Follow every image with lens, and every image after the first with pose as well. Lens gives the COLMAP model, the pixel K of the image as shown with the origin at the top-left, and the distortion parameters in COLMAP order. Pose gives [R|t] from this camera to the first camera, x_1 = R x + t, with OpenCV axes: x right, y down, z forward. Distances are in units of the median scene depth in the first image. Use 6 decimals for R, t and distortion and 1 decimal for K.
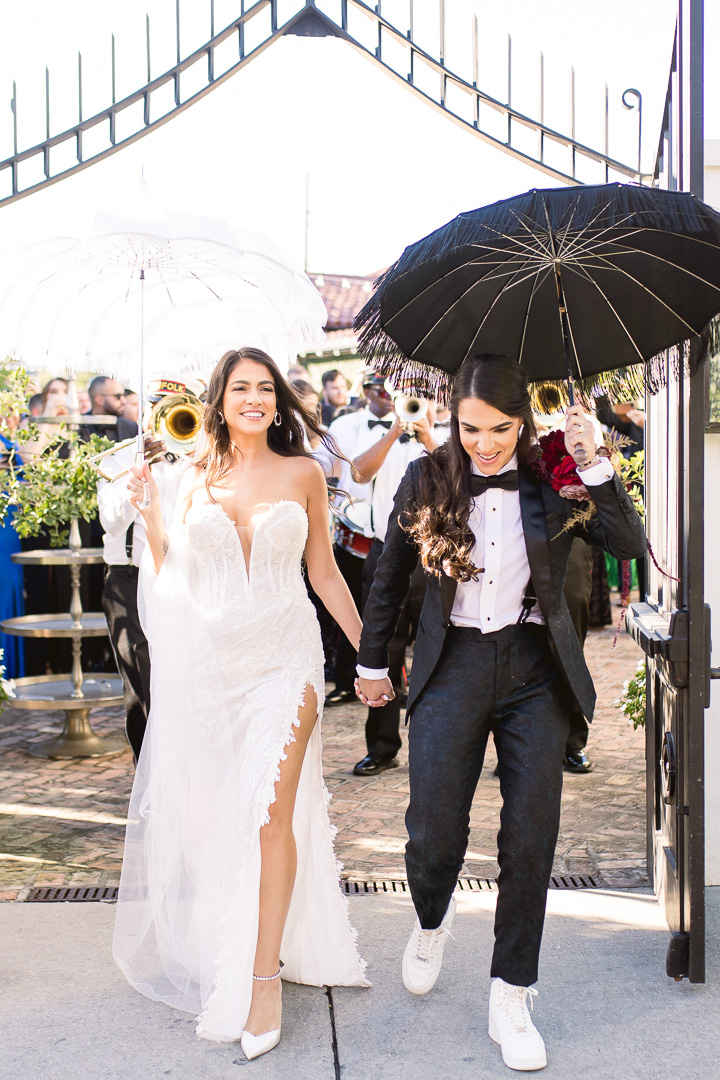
lens RADIAL K [[1081.8, 0, 358.1], [0, 1081.8, 539.8], [0, 0, 1]] dist [0.022444, 0.000000]
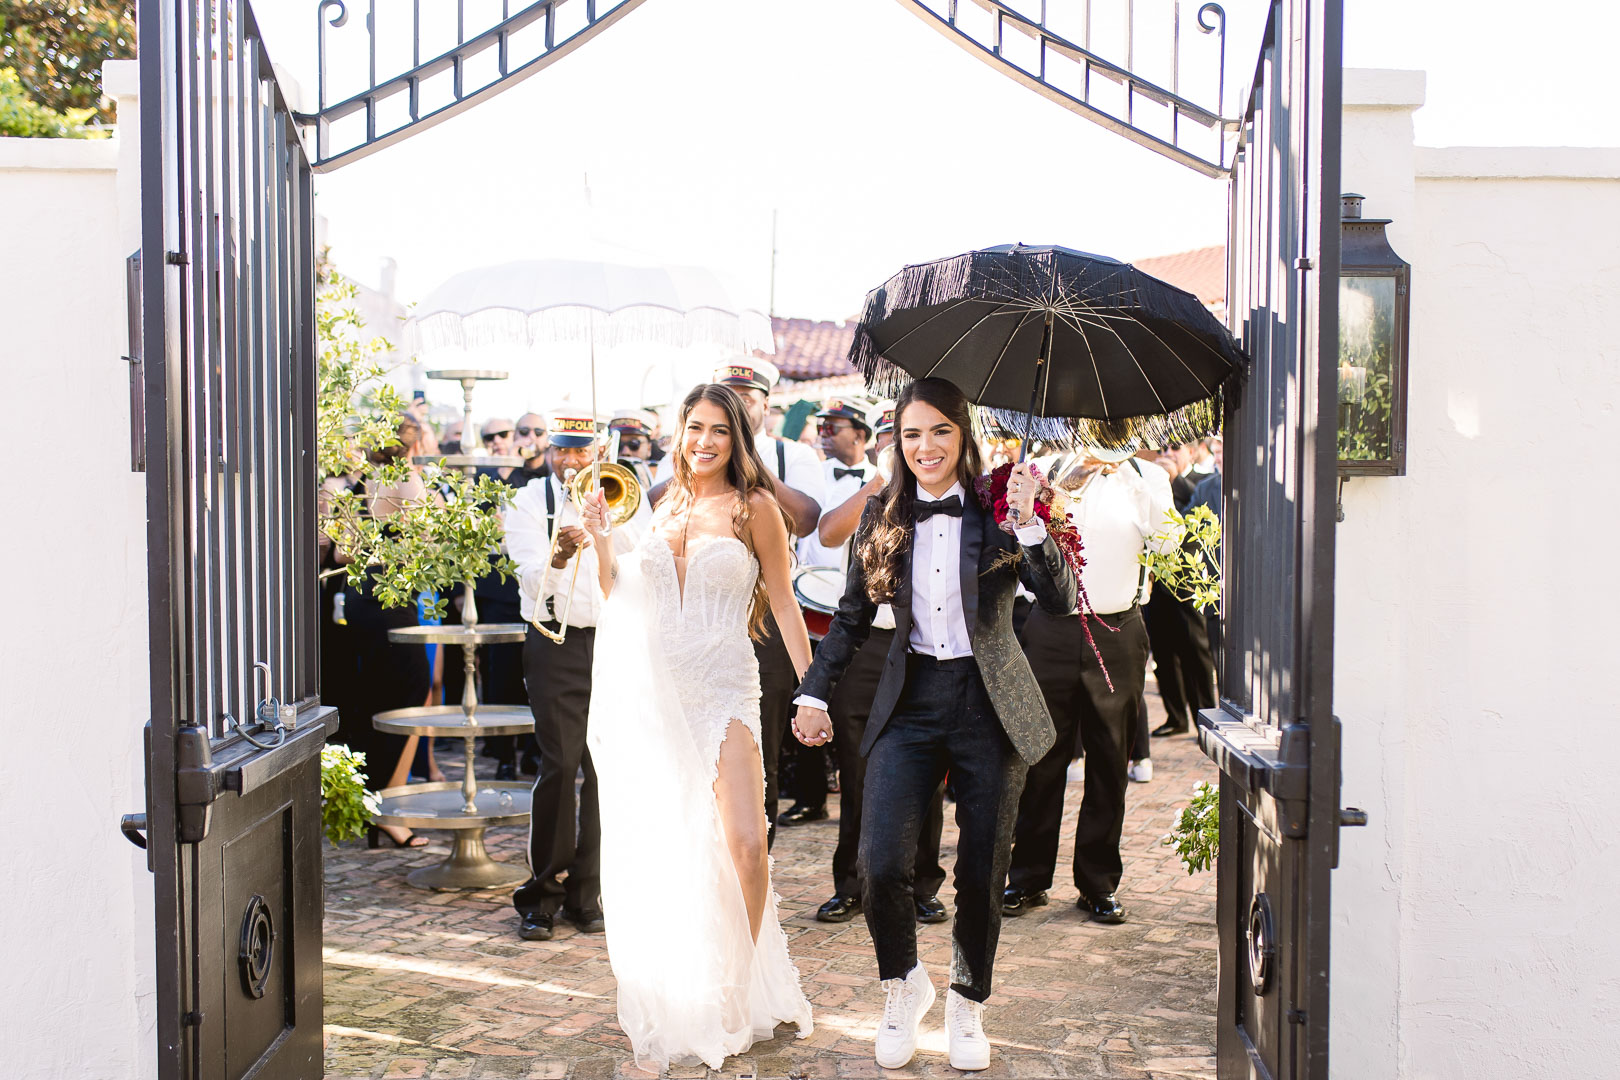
lens RADIAL K [[1622.7, 0, 825.2], [0, 1622.7, 550.6], [0, 0, 1]] dist [0.022444, 0.000000]
pose [[0.999892, 0.014423, -0.002875, 0.001282], [-0.014525, 0.999114, -0.039488, -0.001920], [0.002303, 0.039526, 0.999216, -0.157002]]
